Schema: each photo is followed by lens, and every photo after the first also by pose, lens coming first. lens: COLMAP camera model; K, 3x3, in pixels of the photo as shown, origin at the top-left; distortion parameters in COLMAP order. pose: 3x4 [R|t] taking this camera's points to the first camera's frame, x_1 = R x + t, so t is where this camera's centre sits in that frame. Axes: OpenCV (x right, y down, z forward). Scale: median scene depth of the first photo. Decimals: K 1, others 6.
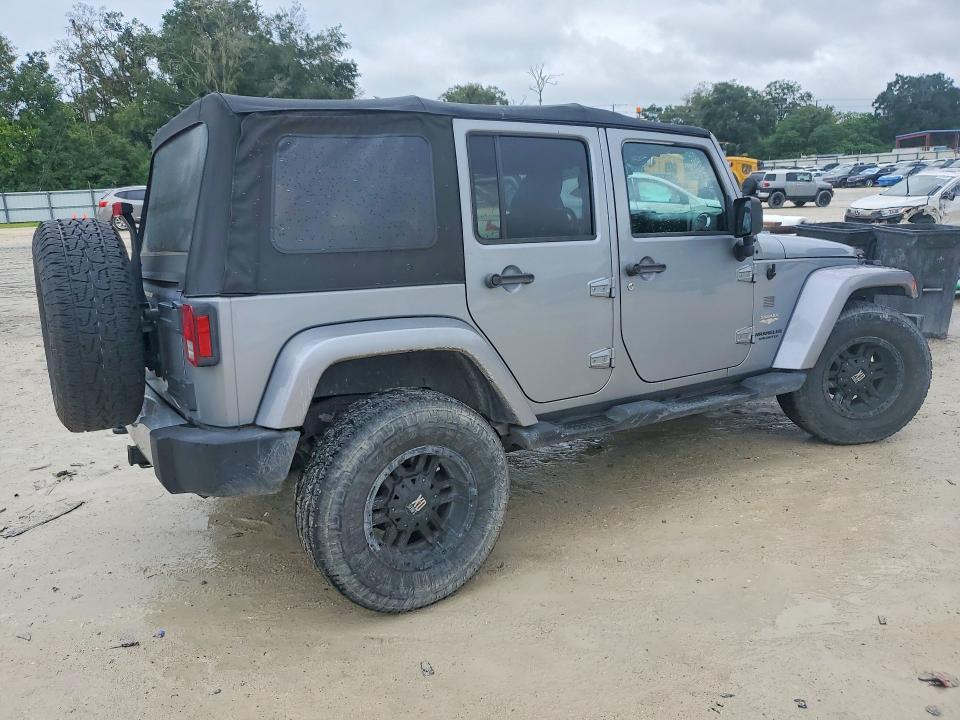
lens RADIAL K [[786.2, 0, 480.0], [0, 786.2, 360.0], [0, 0, 1]] dist [0.048198, 0.003666]
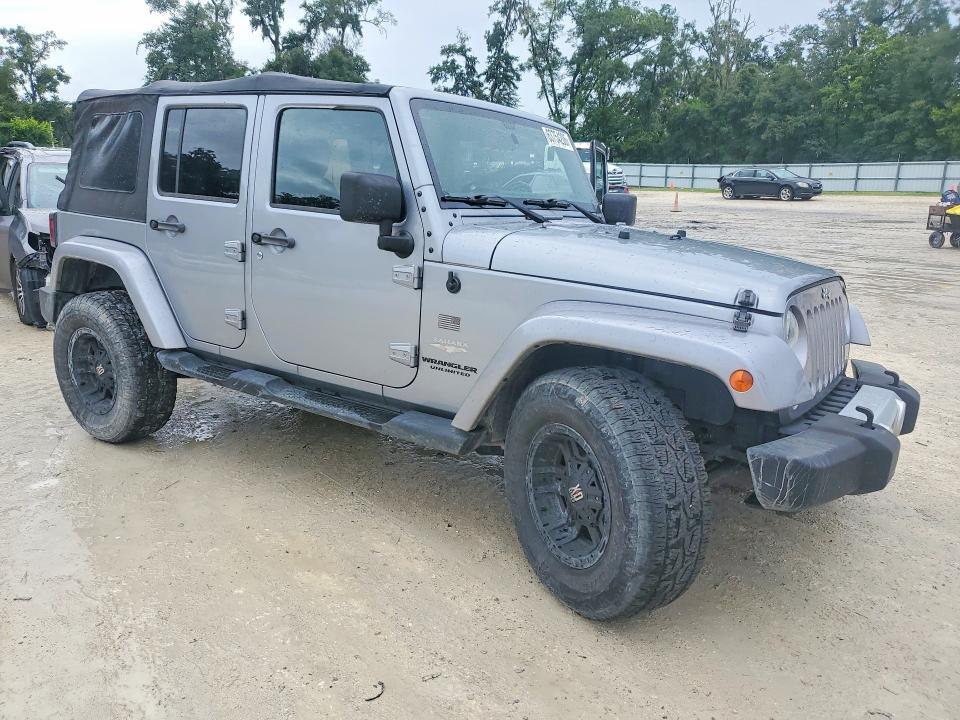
lens RADIAL K [[786.2, 0, 480.0], [0, 786.2, 360.0], [0, 0, 1]] dist [0.048198, 0.003666]
pose [[0.332051, 0.249365, -0.909703, 1.200358], [-0.217152, 0.958727, 0.183540, -0.206319], [0.917925, 0.136599, 0.372496, 0.884968]]
